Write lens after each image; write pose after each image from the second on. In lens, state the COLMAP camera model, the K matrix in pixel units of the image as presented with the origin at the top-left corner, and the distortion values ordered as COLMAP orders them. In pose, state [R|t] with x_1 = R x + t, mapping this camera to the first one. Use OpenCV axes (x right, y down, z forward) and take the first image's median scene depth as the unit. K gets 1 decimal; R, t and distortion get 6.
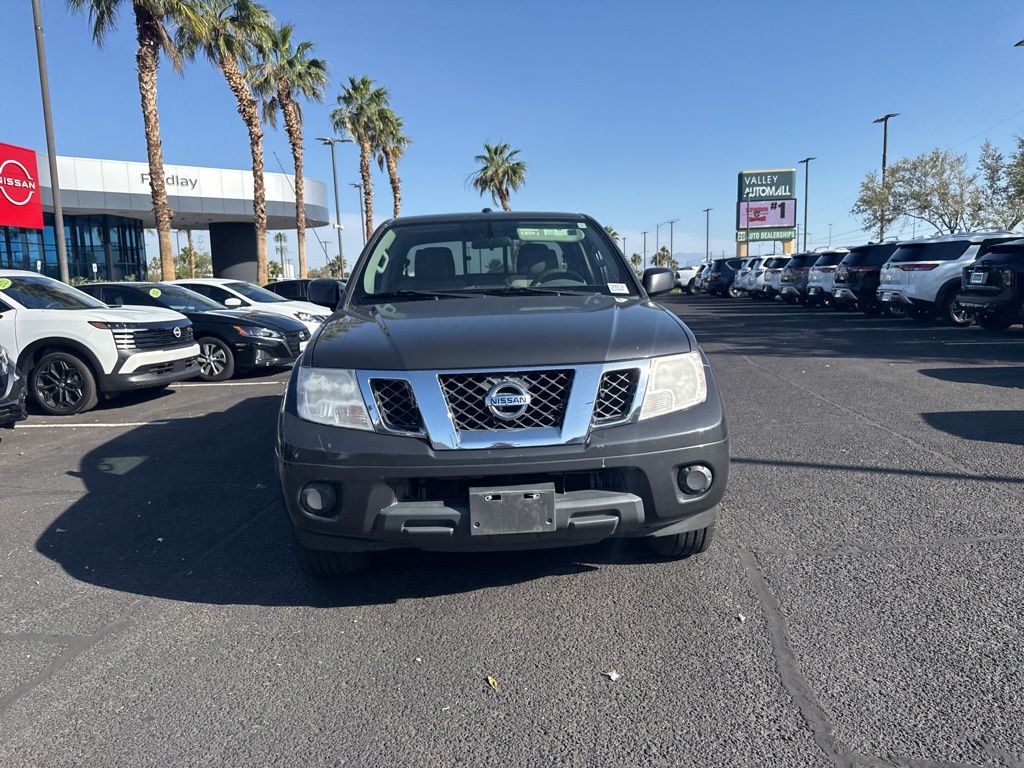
lens RADIAL K [[719.3, 0, 516.8], [0, 719.3, 389.4], [0, 0, 1]] dist [0.037803, -0.041121]
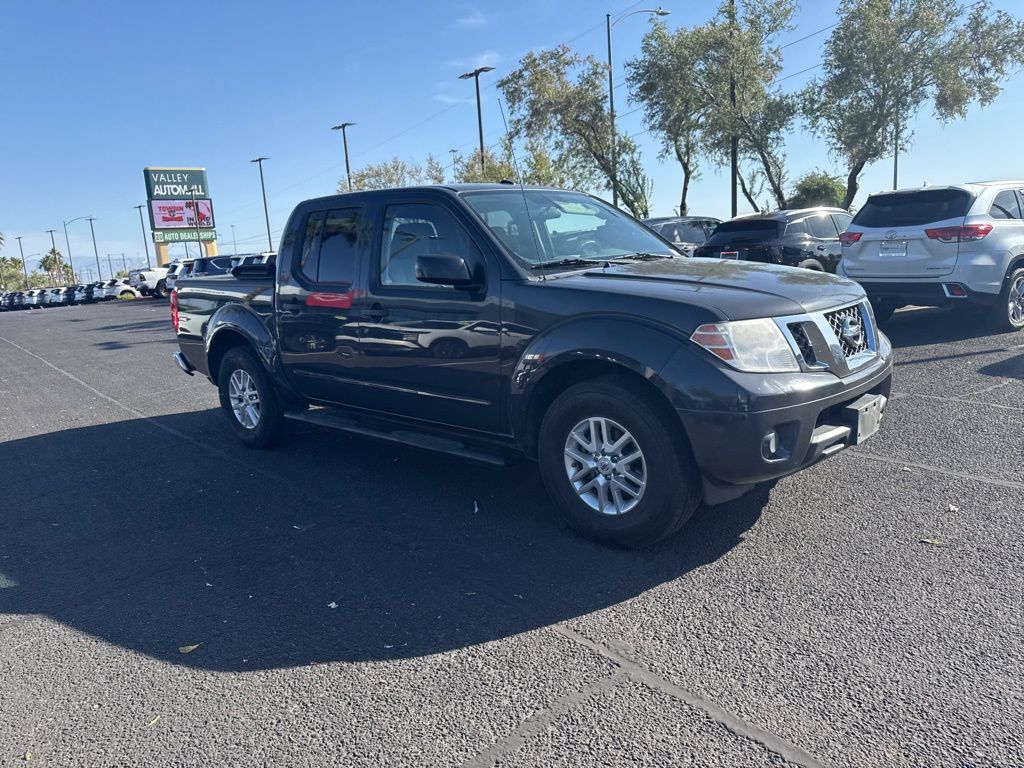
lens RADIAL K [[719.3, 0, 514.7], [0, 719.3, 395.7], [0, 0, 1]] dist [0.037803, -0.041121]
pose [[0.717331, -0.151511, 0.680059, -0.392514], [0.147541, 0.986966, 0.064260, -0.012257], [-0.680932, 0.054241, 0.730336, 0.152936]]
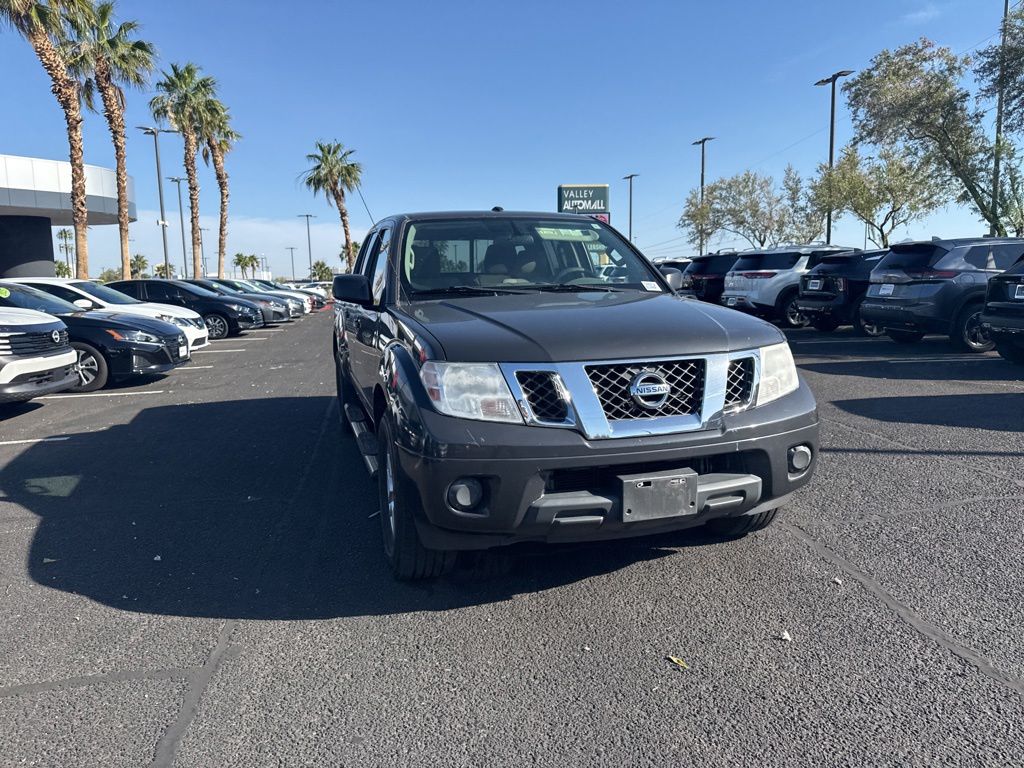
lens RADIAL K [[719.3, 0, 515.8], [0, 719.3, 382.4], [0, 0, 1]] dist [0.048062, -0.057367]
pose [[0.971062, -0.022594, 0.237756, -0.137769], [0.026715, 0.999543, -0.014124, 0.004389], [-0.237328, 0.020067, 0.971222, 0.011146]]
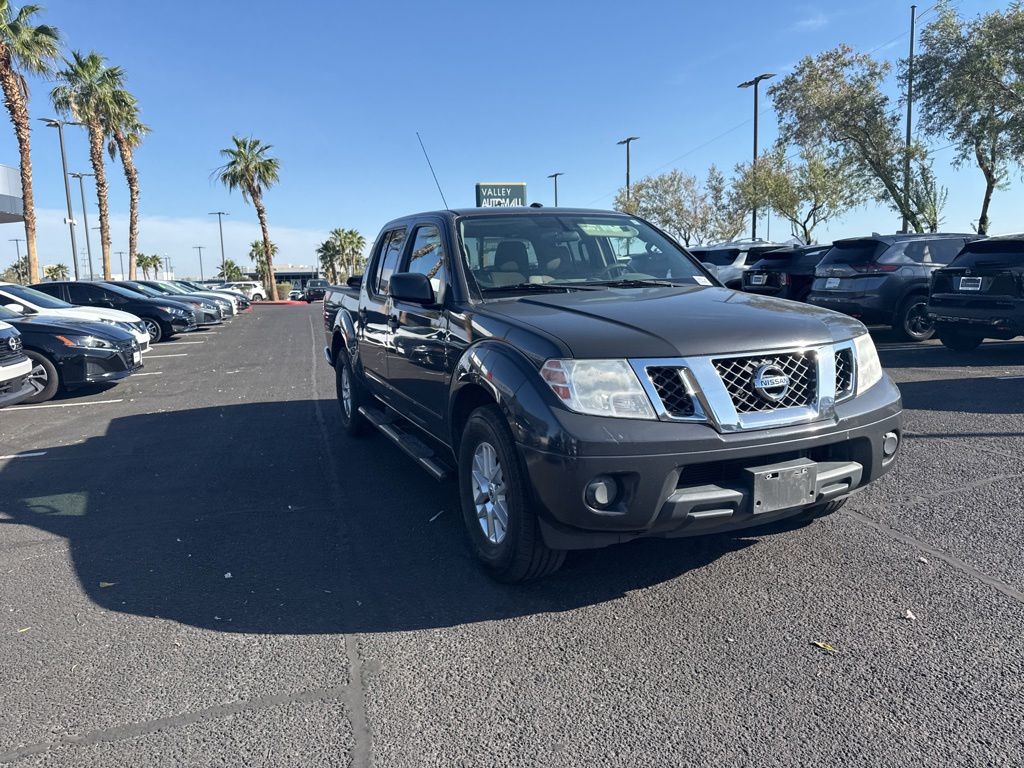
lens RADIAL K [[719.3, 0, 515.3], [0, 719.3, 382.8], [0, 0, 1]] dist [0.037803, -0.041121]
pose [[0.936968, -0.048940, 0.345971, -0.224441], [0.054389, 0.998501, -0.006052, 0.000735], [-0.345156, 0.024487, 0.938226, 0.042069]]
